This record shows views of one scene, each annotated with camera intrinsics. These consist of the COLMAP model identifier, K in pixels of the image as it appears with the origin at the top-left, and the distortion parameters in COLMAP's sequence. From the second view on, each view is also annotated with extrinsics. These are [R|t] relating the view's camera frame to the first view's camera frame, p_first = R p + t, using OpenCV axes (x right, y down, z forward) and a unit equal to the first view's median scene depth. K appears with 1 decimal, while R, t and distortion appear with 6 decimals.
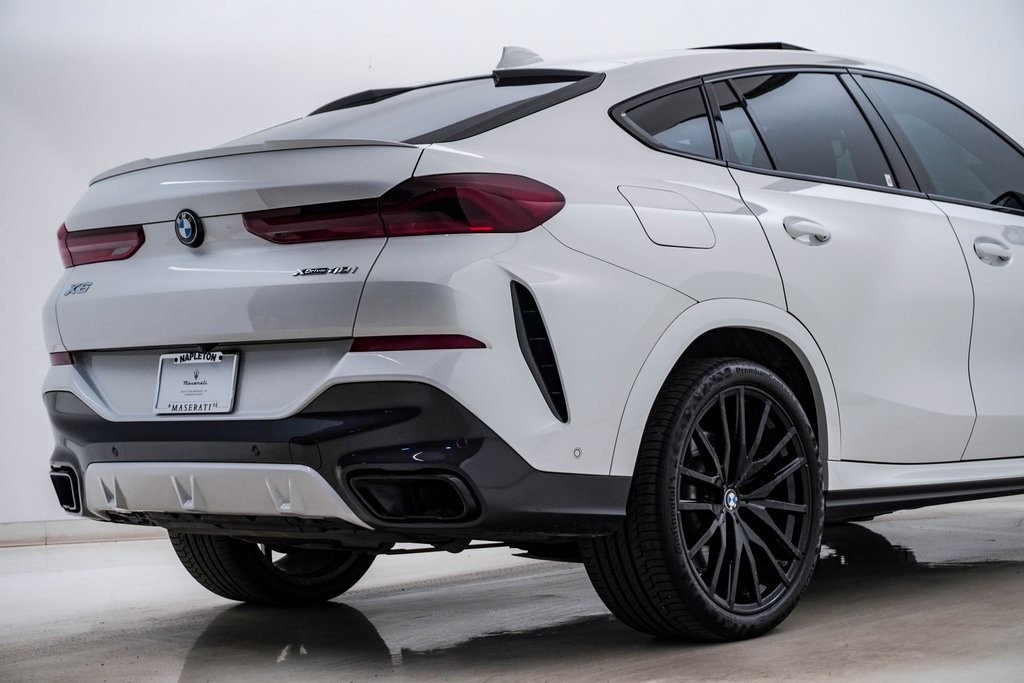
lens RADIAL K [[2171.3, 0, 512.0], [0, 2171.3, 341.5], [0, 0, 1]] dist [-0.009524, 0.253717]
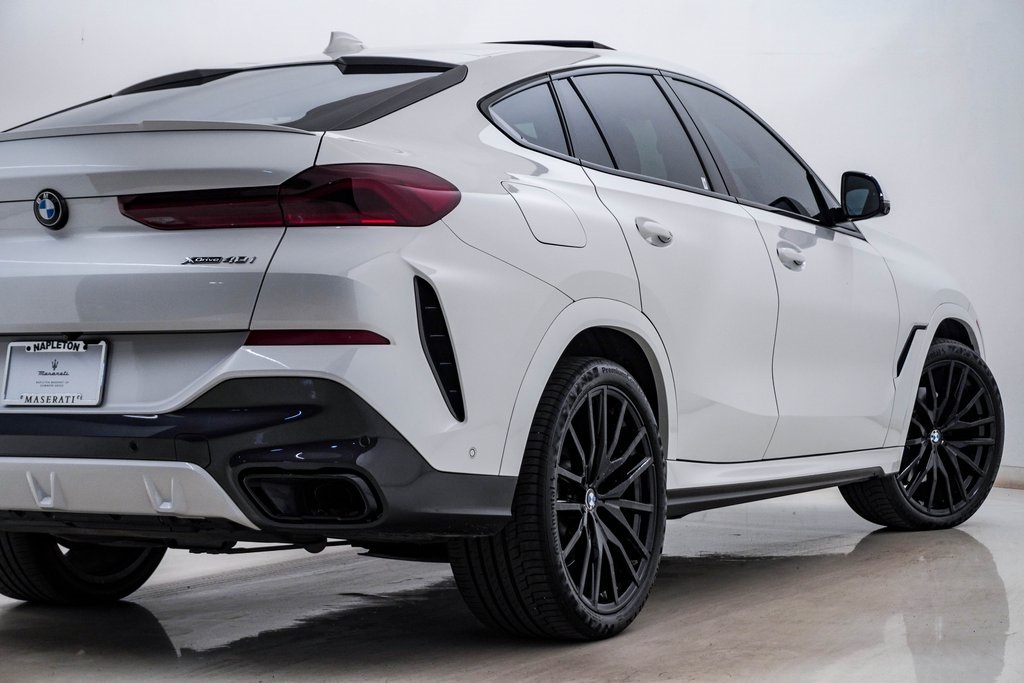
lens RADIAL K [[2171.3, 0, 512.0], [0, 2171.3, 341.5], [0, 0, 1]] dist [-0.009524, 0.253717]
pose [[0.974249, 0.021096, 0.224488, -0.164410], [-0.022973, 0.999720, 0.005752, -0.004787], [-0.224303, -0.010761, 0.974460, 0.036171]]
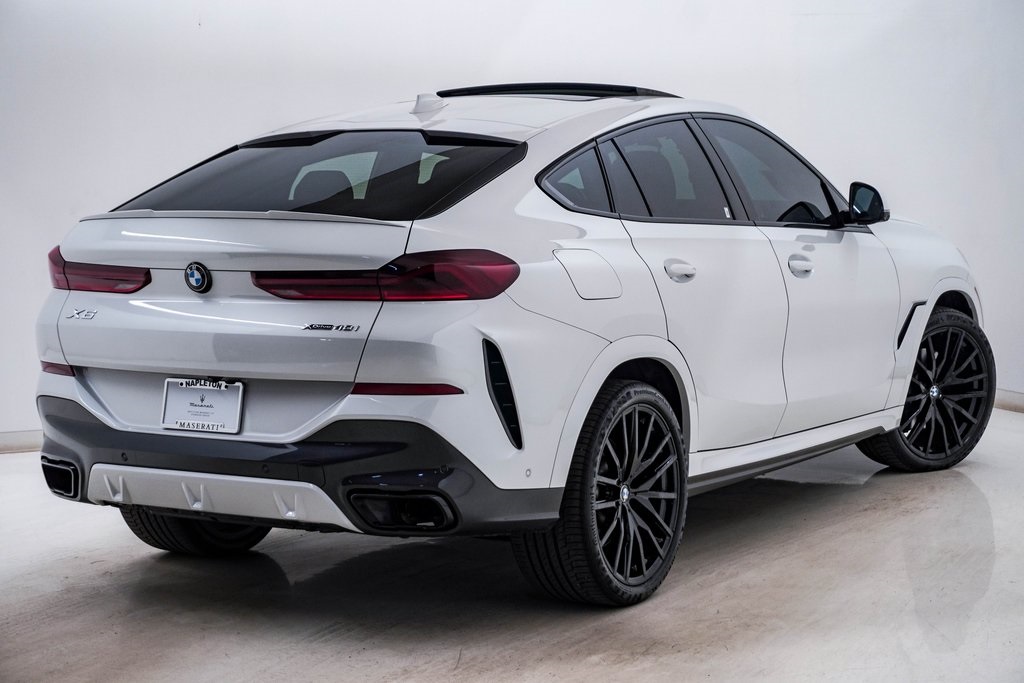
lens RADIAL K [[2171.3, 0, 512.0], [0, 2171.3, 341.5], [0, 0, 1]] dist [-0.009524, 0.253717]
pose [[0.982235, 0.006048, 0.187558, -0.203567], [-0.024943, 0.994820, 0.098549, -0.139891], [-0.185991, -0.101477, 0.977297, -0.208403]]
